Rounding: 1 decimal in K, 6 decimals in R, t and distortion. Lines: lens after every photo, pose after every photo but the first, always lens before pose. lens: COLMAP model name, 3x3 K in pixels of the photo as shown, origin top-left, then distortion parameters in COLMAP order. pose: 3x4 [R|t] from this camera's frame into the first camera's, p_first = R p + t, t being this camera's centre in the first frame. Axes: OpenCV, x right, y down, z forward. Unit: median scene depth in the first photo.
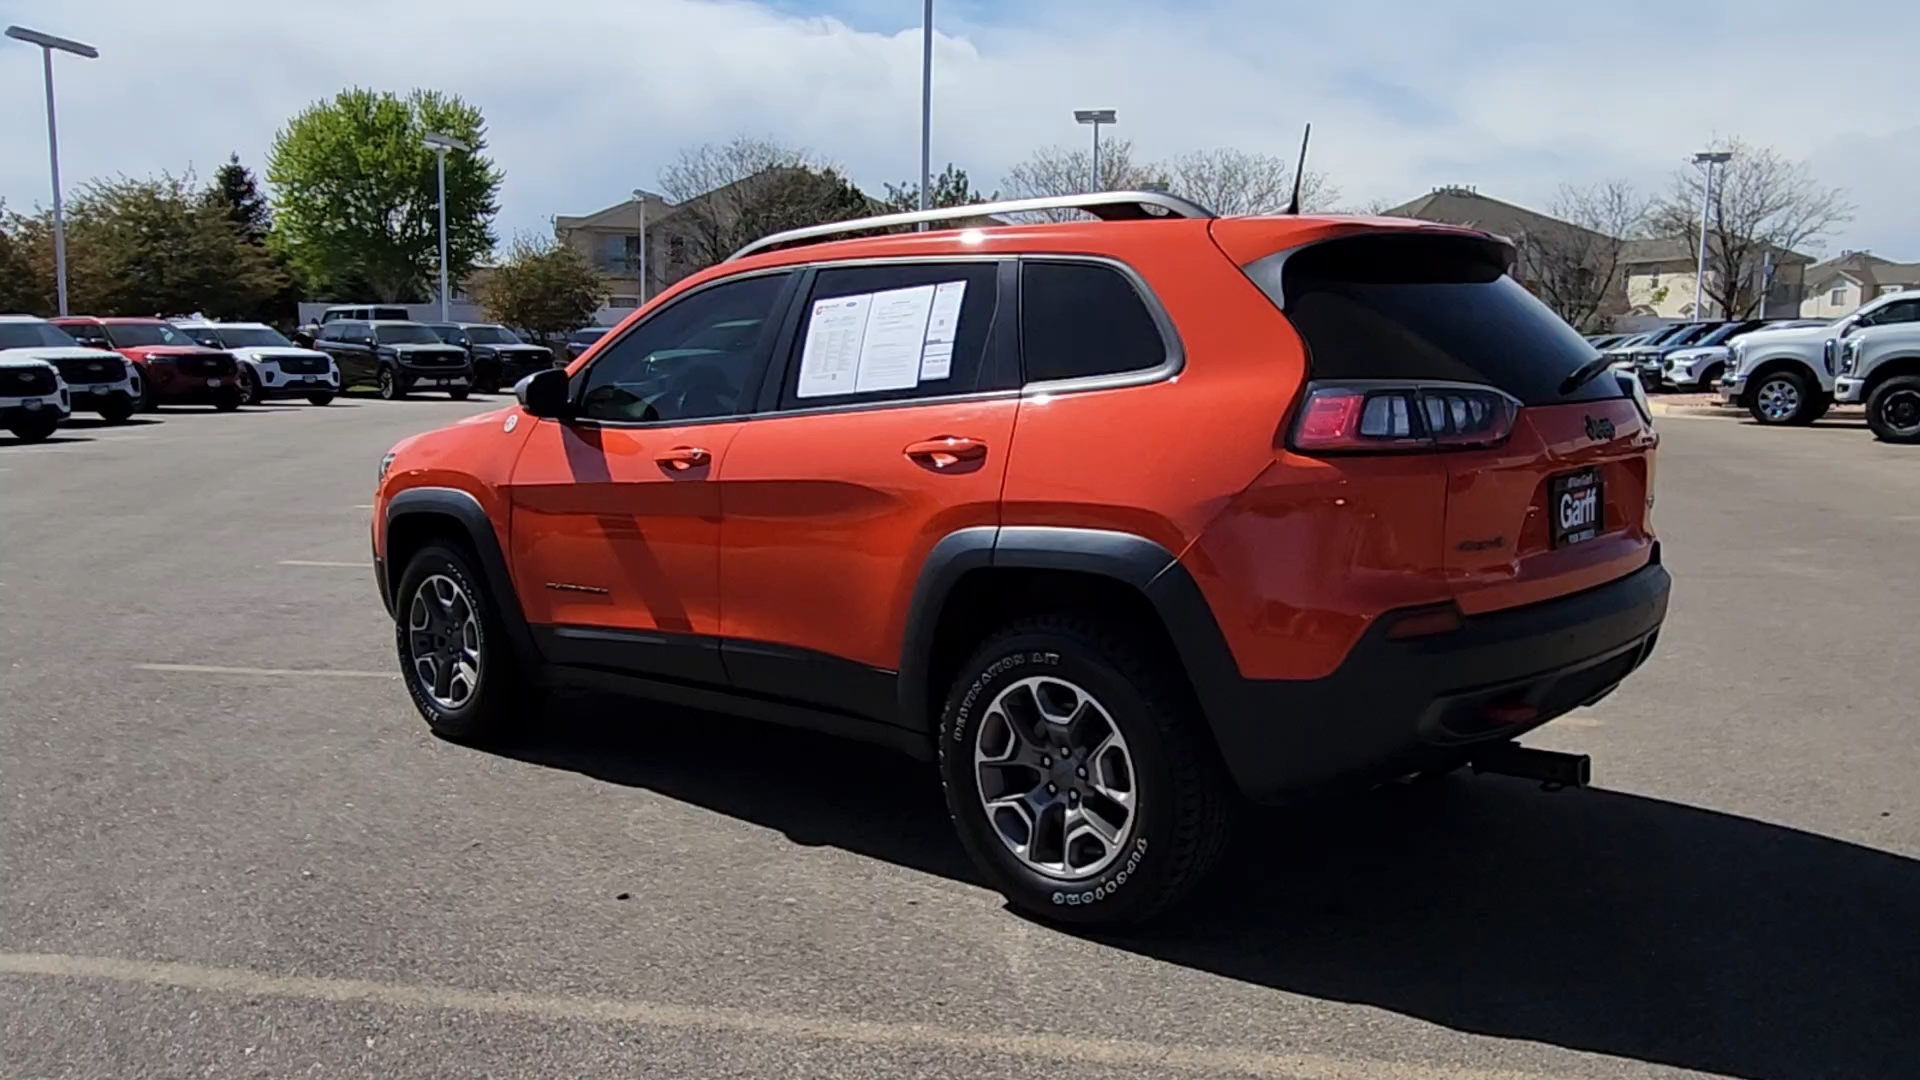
lens RADIAL K [[1534.1, 0, 944.0], [0, 1534.1, 539.4], [0, 0, 1]] dist [-0.000119, 0.018417]
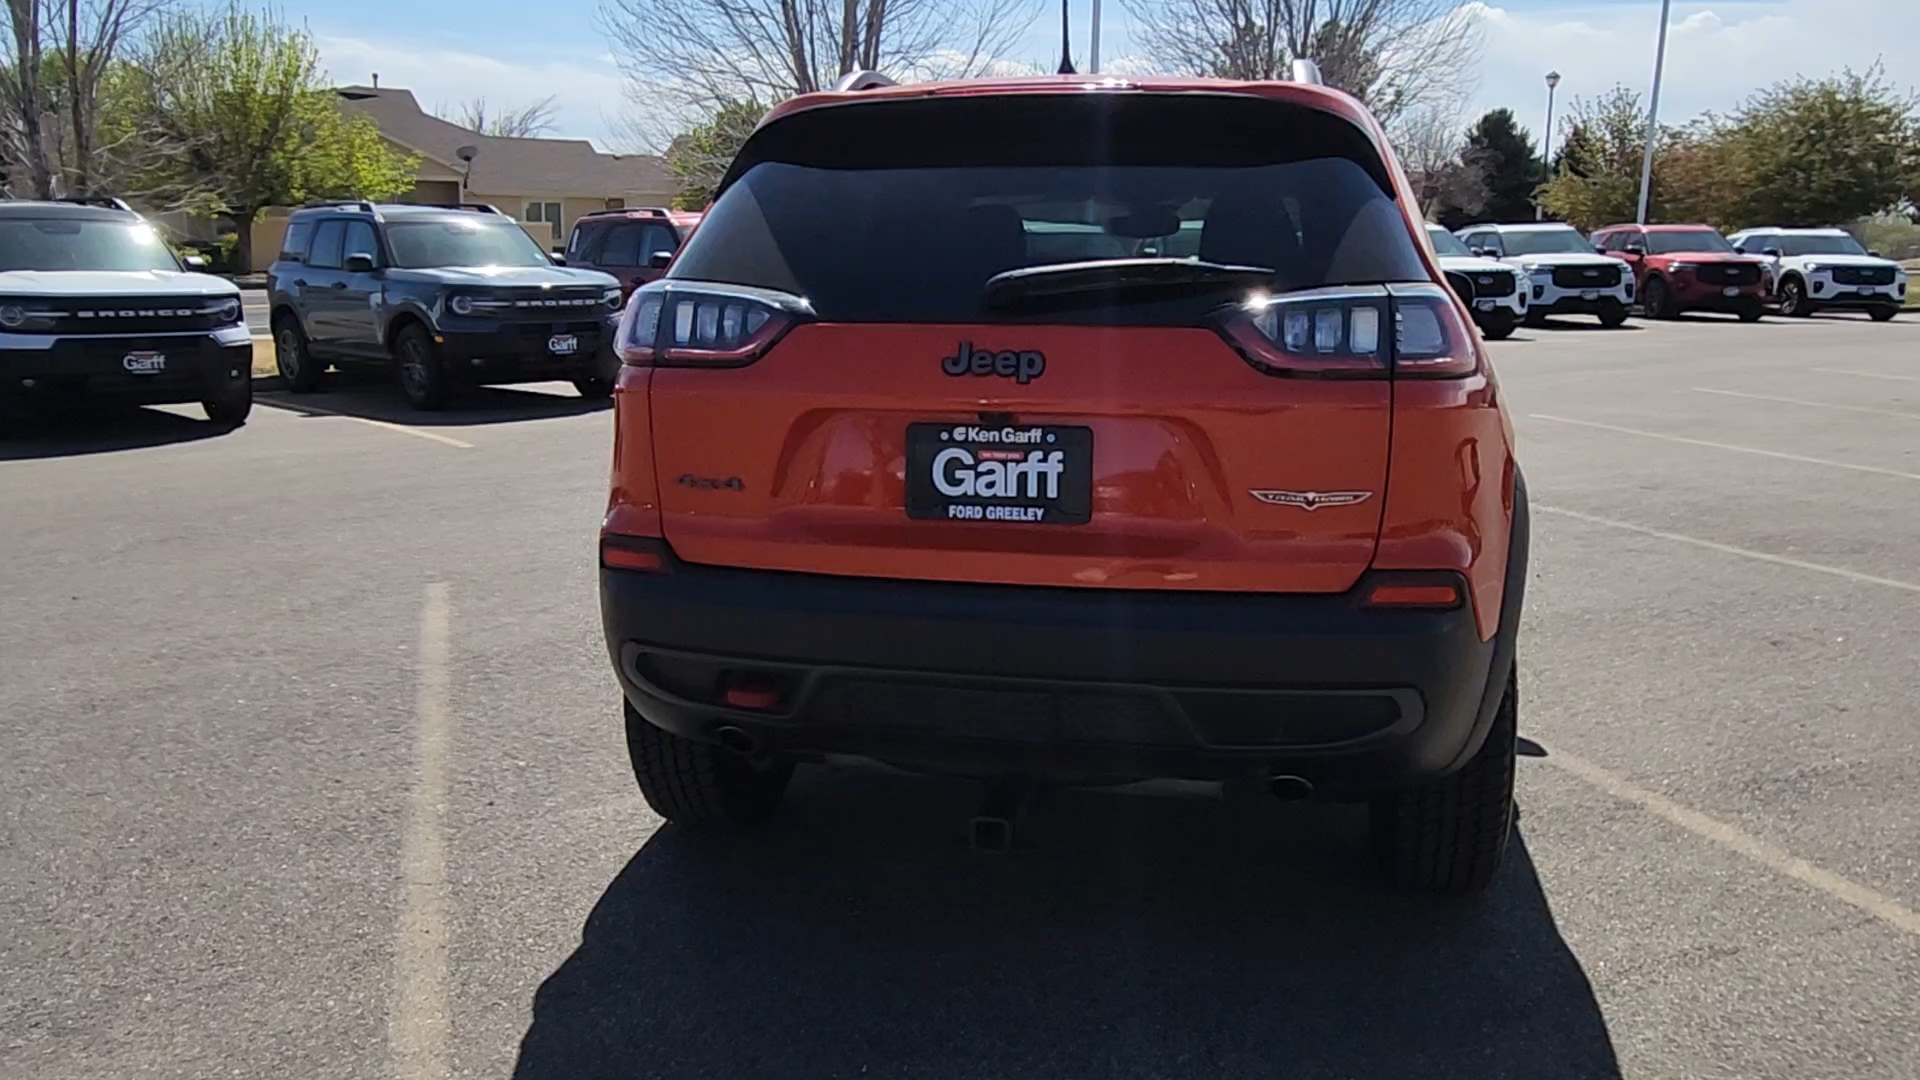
lens RADIAL K [[1534.1, 0, 939.6], [0, 1534.1, 547.3], [0, 0, 1]] dist [-0.000119, 0.018417]
pose [[0.498559, 0.170757, -0.849871, 0.849277], [-0.117002, 0.984691, 0.129208, -0.063373], [0.858923, 0.035019, 0.510906, 0.511709]]
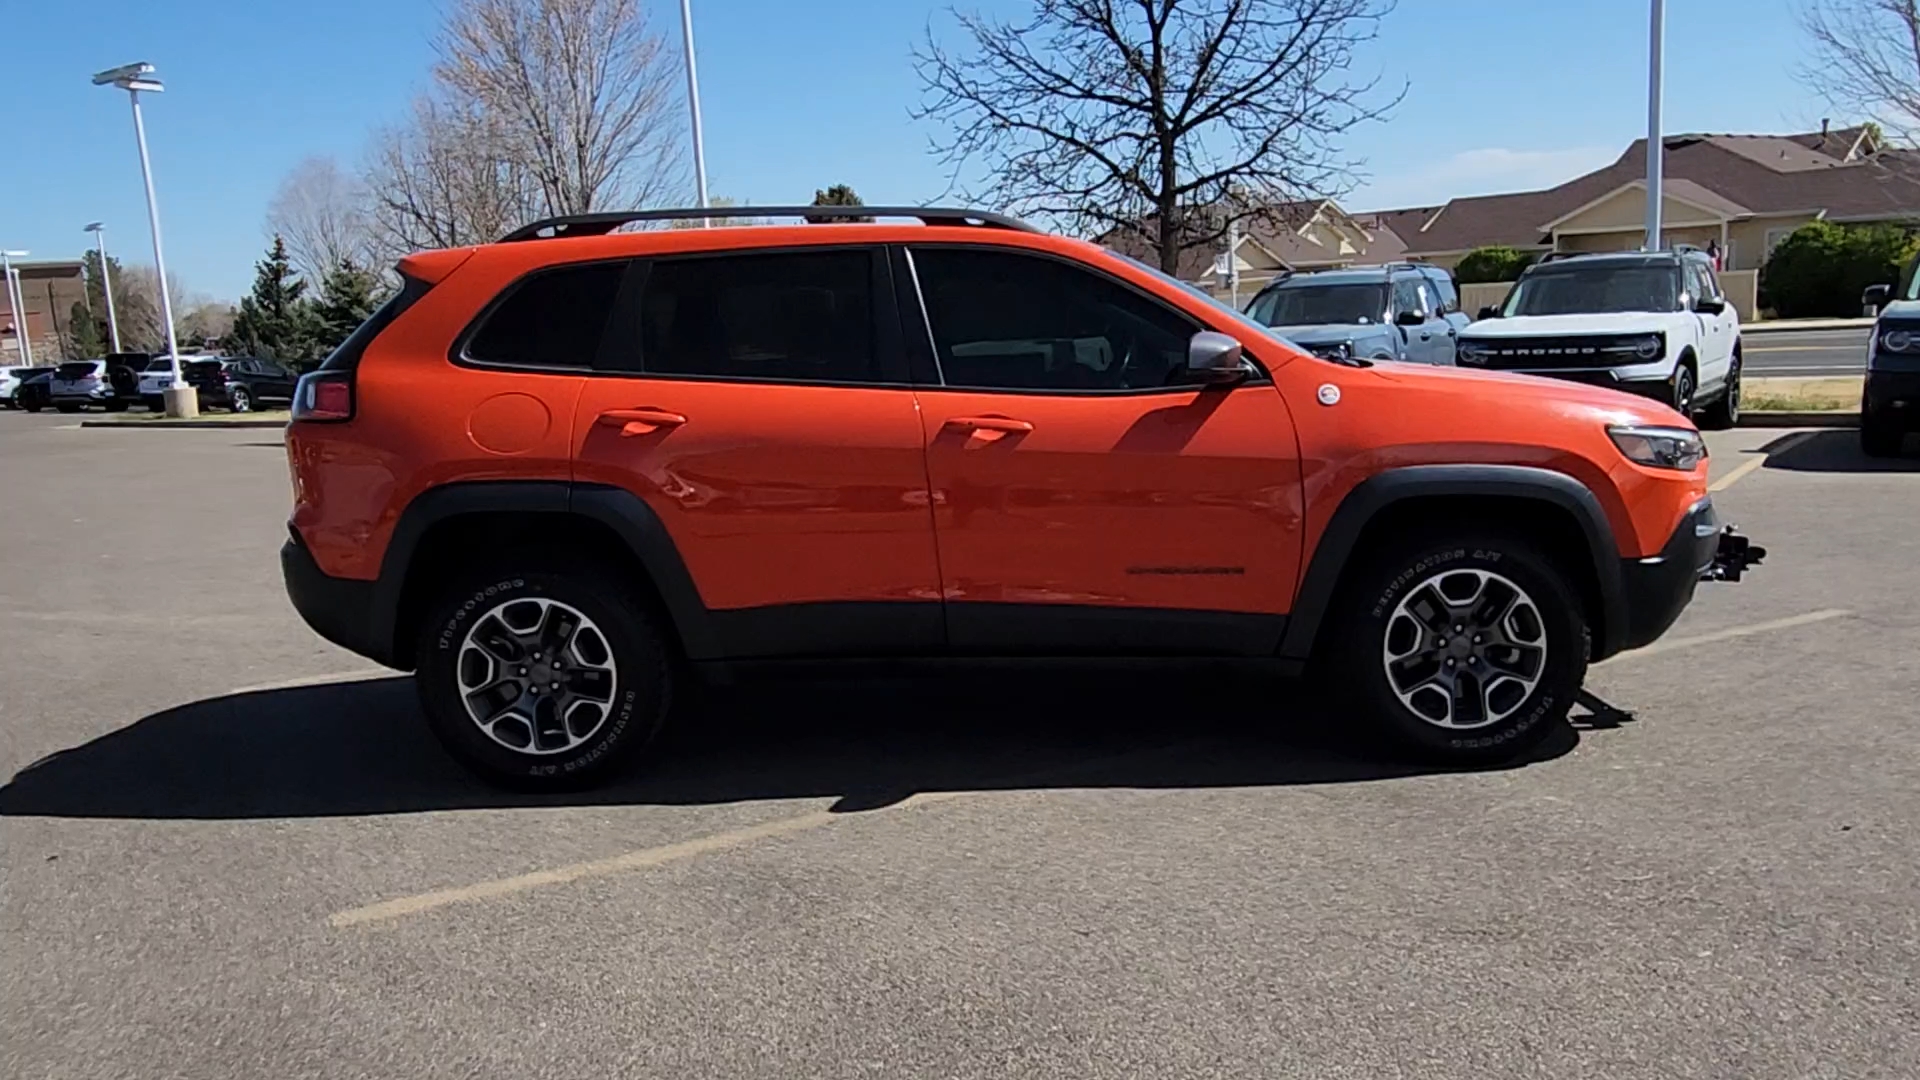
lens RADIAL K [[1534.1, 0, 944.0], [0, 1534.1, 534.1], [0, 0, 1]] dist [-0.000119, 0.018417]
pose [[-0.747722, 0.128972, -0.651366, 0.815111], [-0.036889, 0.971372, 0.234681, -0.268017], [0.662986, 0.199504, -0.721559, 2.070843]]
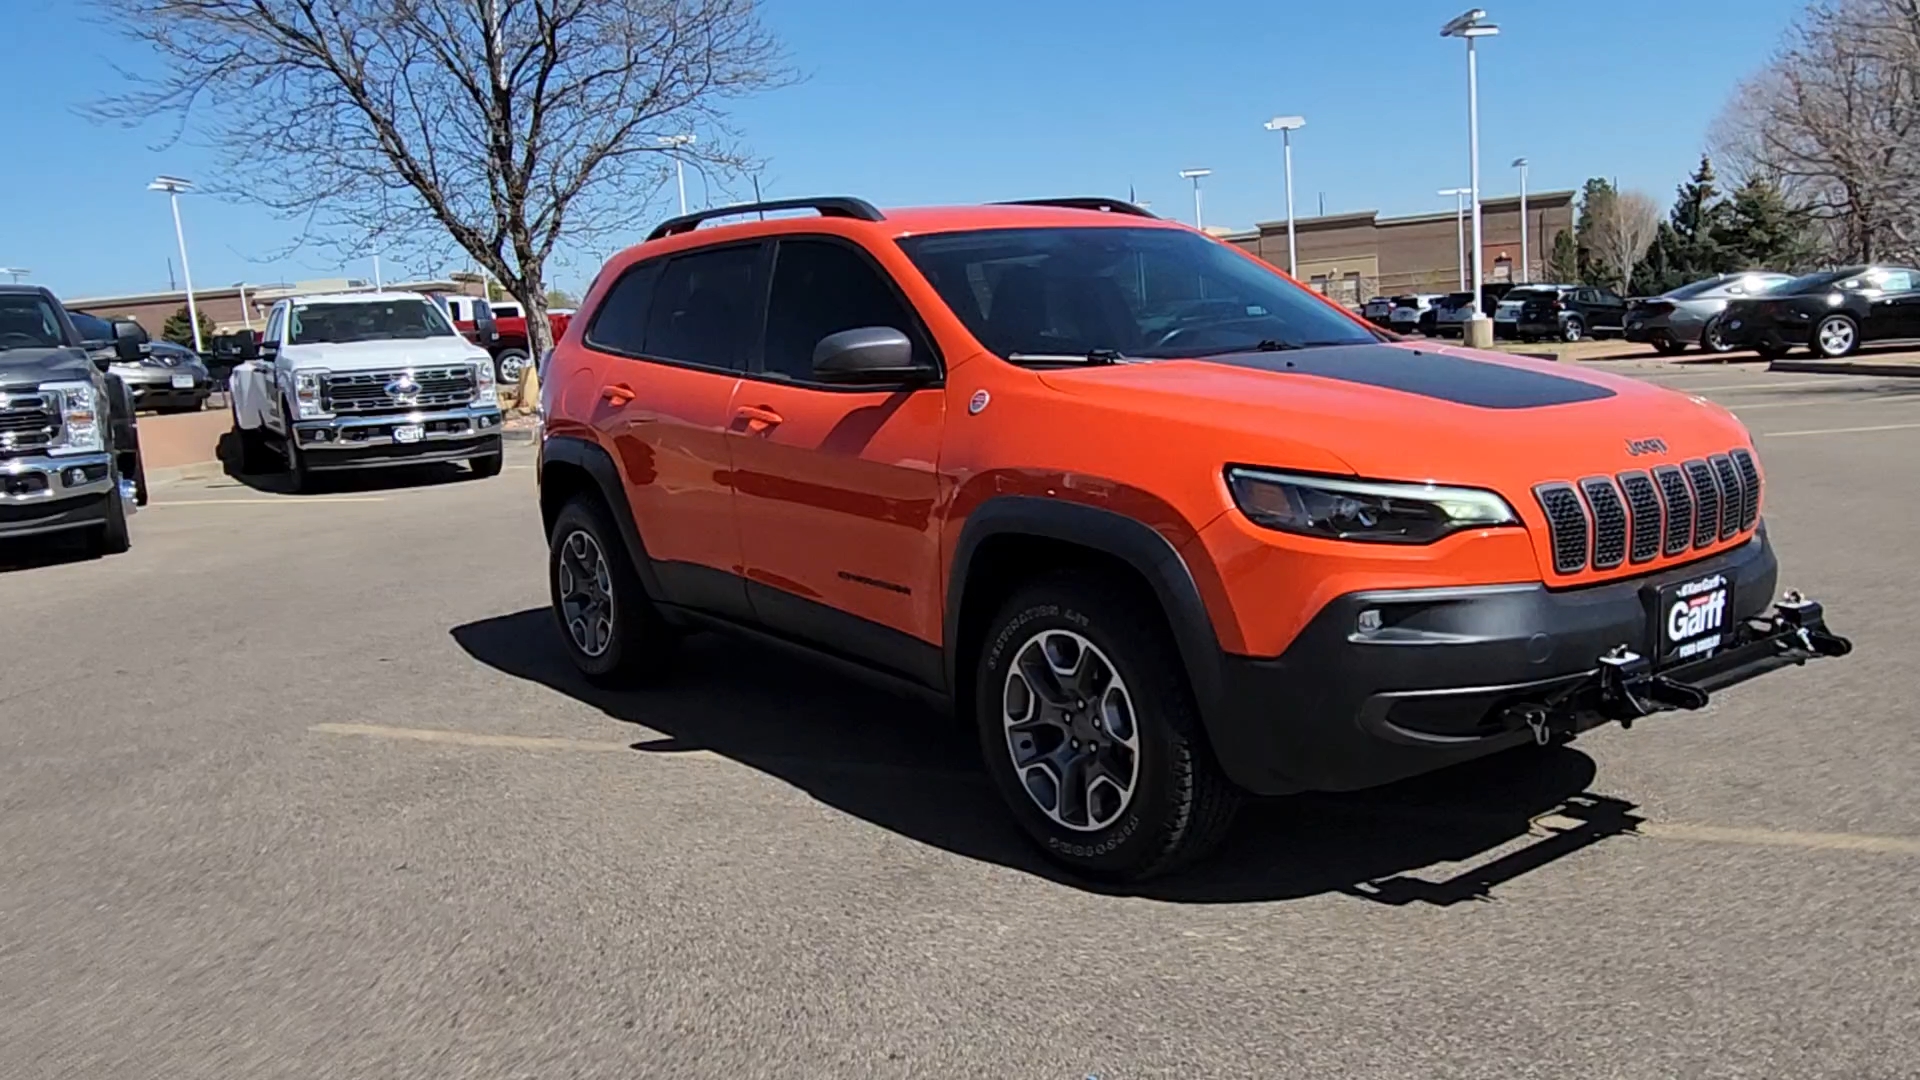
lens RADIAL K [[1534.1, 0, 945.6], [0, 1534.1, 541.5], [0, 0, 1]] dist [-0.000119, 0.018417]
pose [[-0.980859, 0.034709, 0.191603, -0.215270], [0.085511, 0.960808, 0.263697, -0.283420], [-0.174941, 0.275033, -0.945385, 2.337524]]
